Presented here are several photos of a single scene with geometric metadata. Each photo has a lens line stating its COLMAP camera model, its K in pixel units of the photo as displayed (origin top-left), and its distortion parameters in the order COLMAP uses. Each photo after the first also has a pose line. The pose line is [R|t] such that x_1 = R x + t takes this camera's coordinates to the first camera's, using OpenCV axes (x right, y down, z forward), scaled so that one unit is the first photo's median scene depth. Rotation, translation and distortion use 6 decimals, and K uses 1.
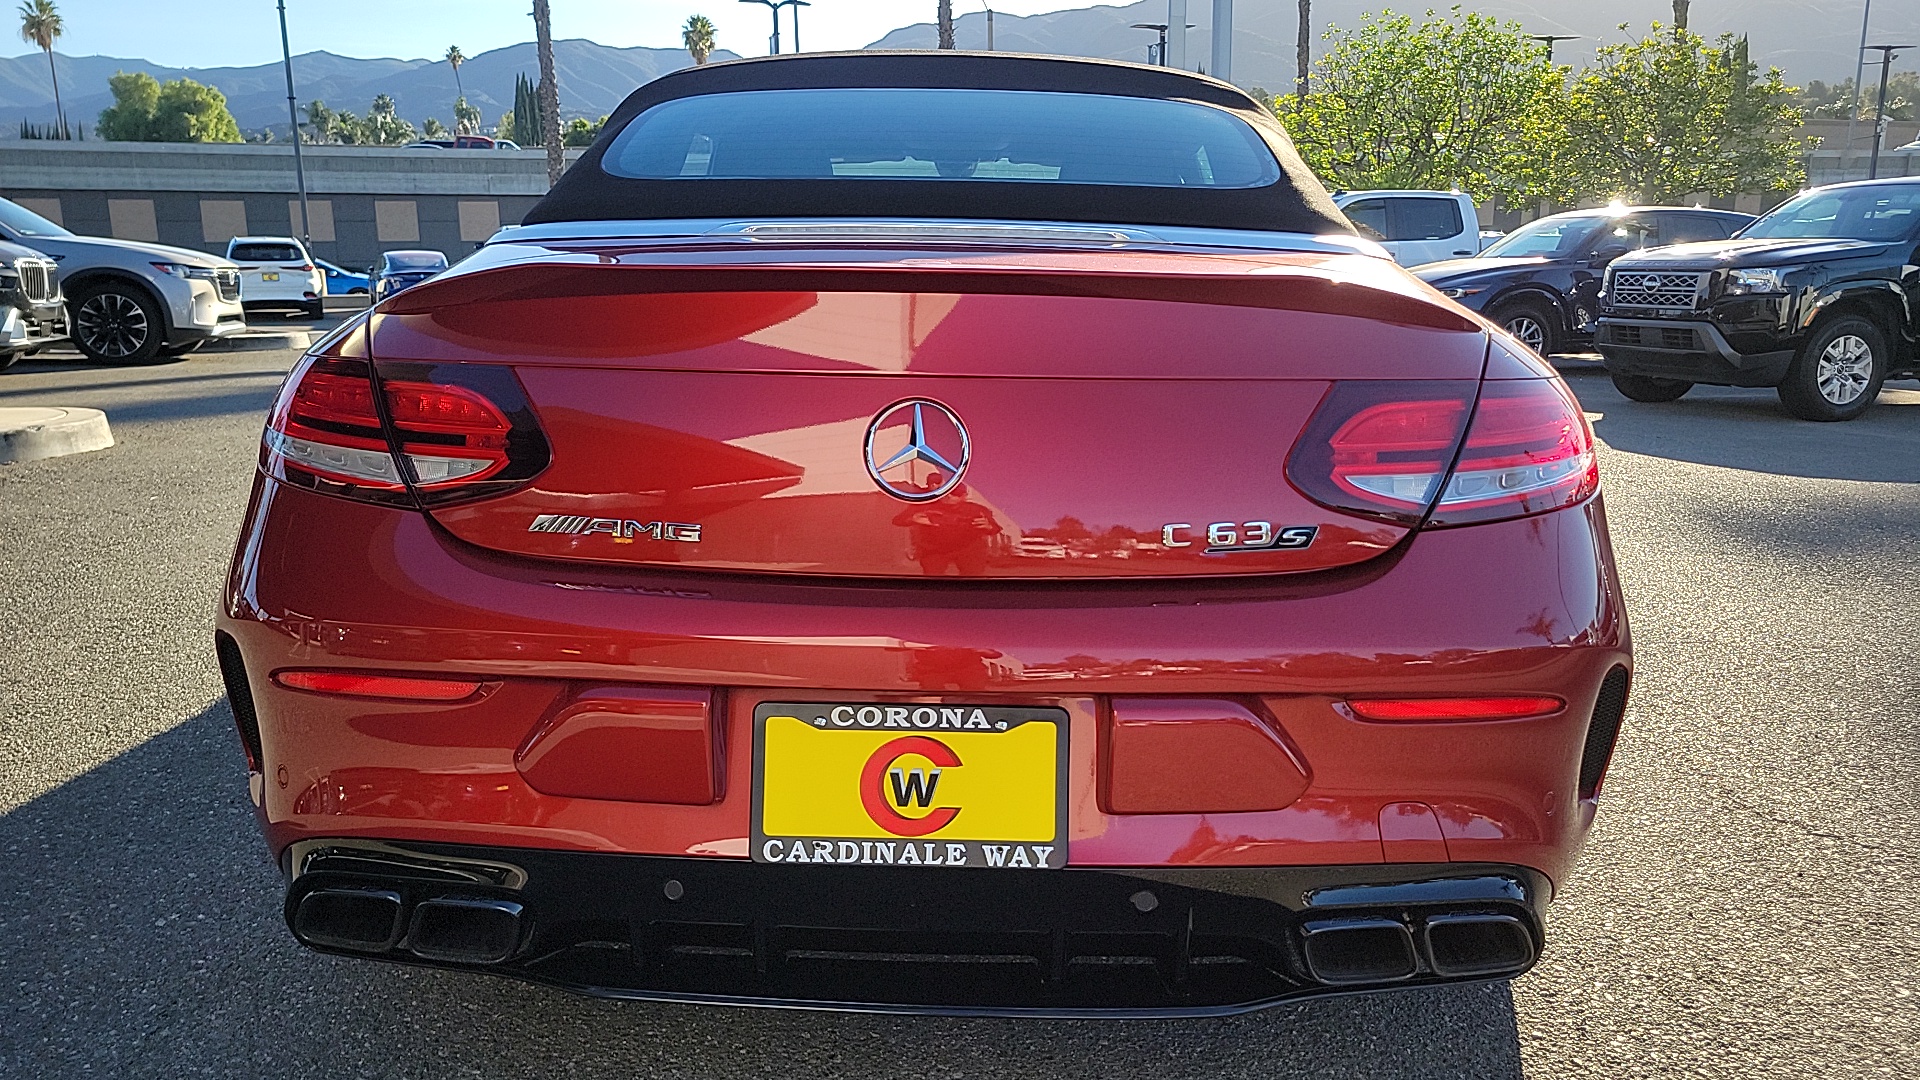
lens RADIAL K [[1492.8, 0, 968.6], [0, 1492.8, 544.7], [0, 0, 1]] dist [0.036307, -0.023227]
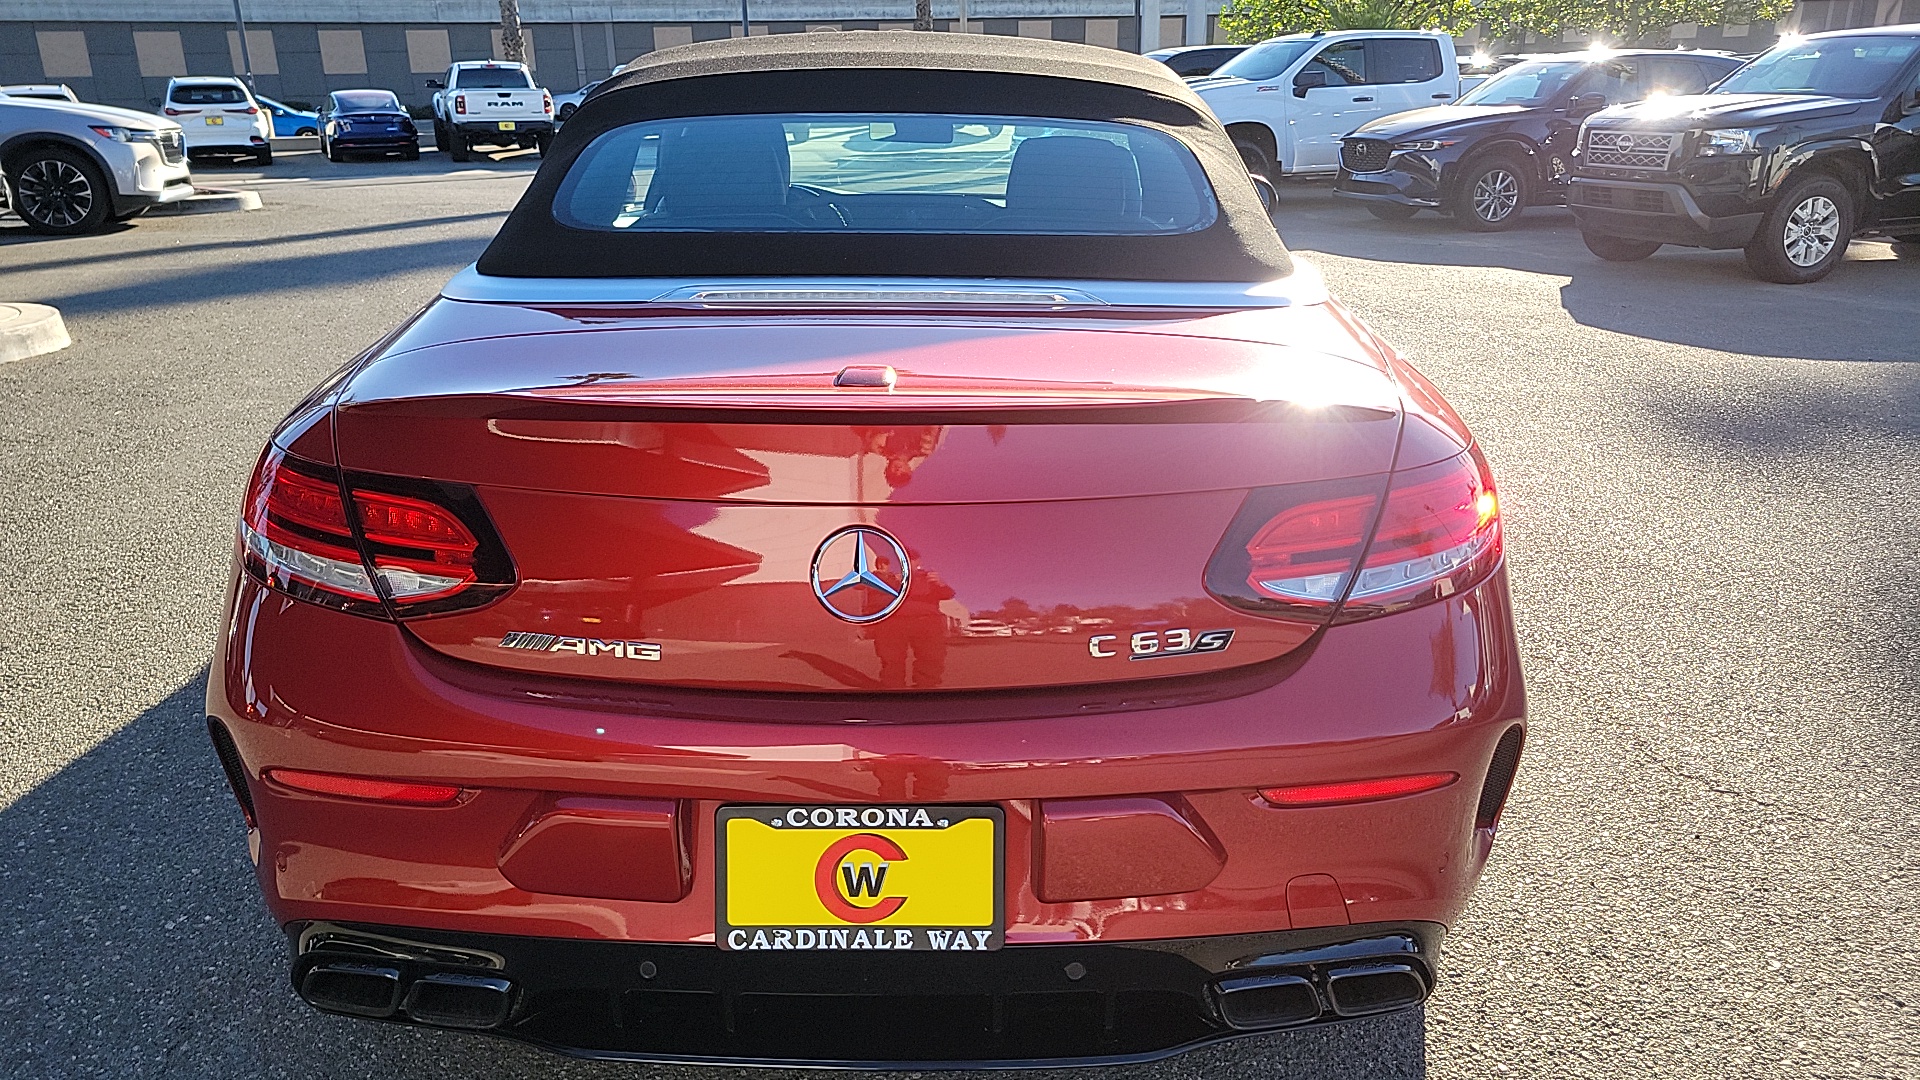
lens RADIAL K [[1492.8, 0, 981.2], [0, 1492.8, 559.7], [0, 0, 1]] dist [0.036307, -0.023227]
pose [[0.999653, -0.014867, 0.021753, 0.021620], [0.012126, 0.992564, 0.121116, -0.151277], [-0.023392, -0.120810, 0.992400, -0.047780]]
